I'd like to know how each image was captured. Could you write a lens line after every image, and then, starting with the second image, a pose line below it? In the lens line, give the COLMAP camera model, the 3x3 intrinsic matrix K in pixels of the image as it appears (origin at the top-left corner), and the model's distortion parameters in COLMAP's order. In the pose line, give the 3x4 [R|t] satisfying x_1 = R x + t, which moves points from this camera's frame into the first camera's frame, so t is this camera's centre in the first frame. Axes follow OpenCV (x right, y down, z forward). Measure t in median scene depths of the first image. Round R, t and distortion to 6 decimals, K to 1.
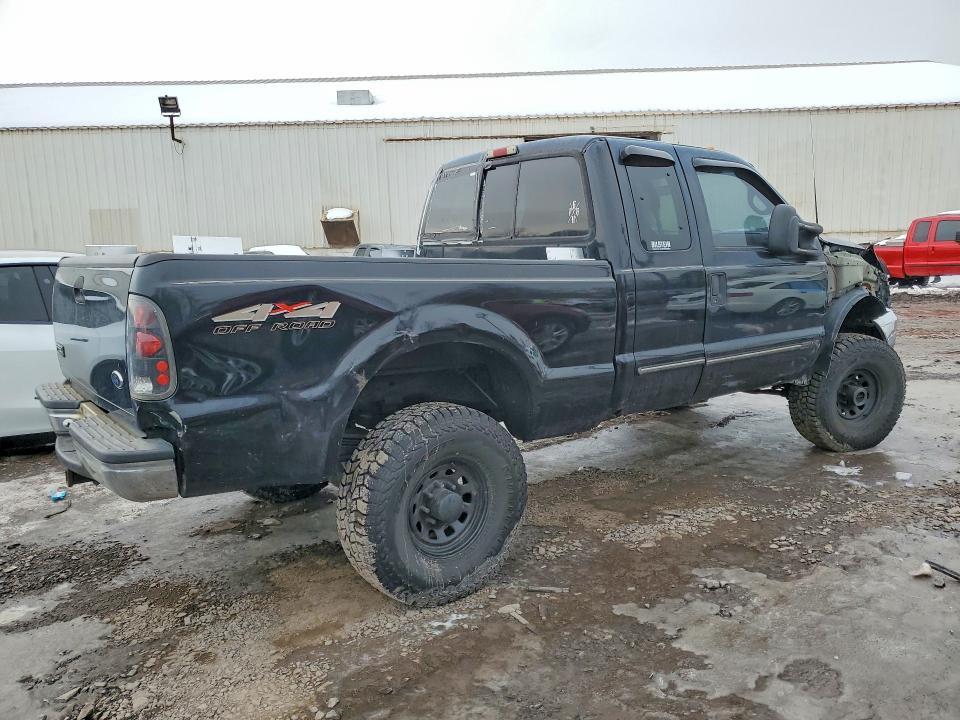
lens RADIAL K [[752.2, 0, 464.9], [0, 752.2, 359.1], [0, 0, 1]] dist [0.017415, 0.006672]
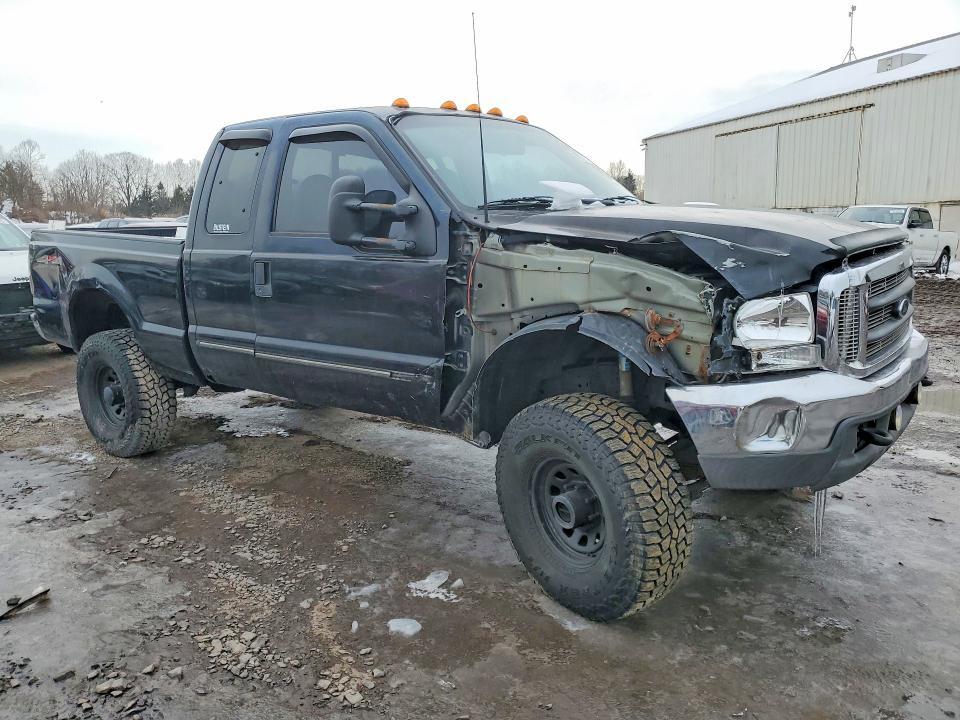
lens RADIAL K [[752.2, 0, 464.9], [0, 752.2, 359.1], [0, 0, 1]] dist [0.017415, 0.006672]
pose [[0.293080, 0.195475, -0.935892, 1.287793], [-0.127956, 0.978090, 0.164218, -0.179330], [0.947487, 0.071624, 0.311671, 0.960037]]
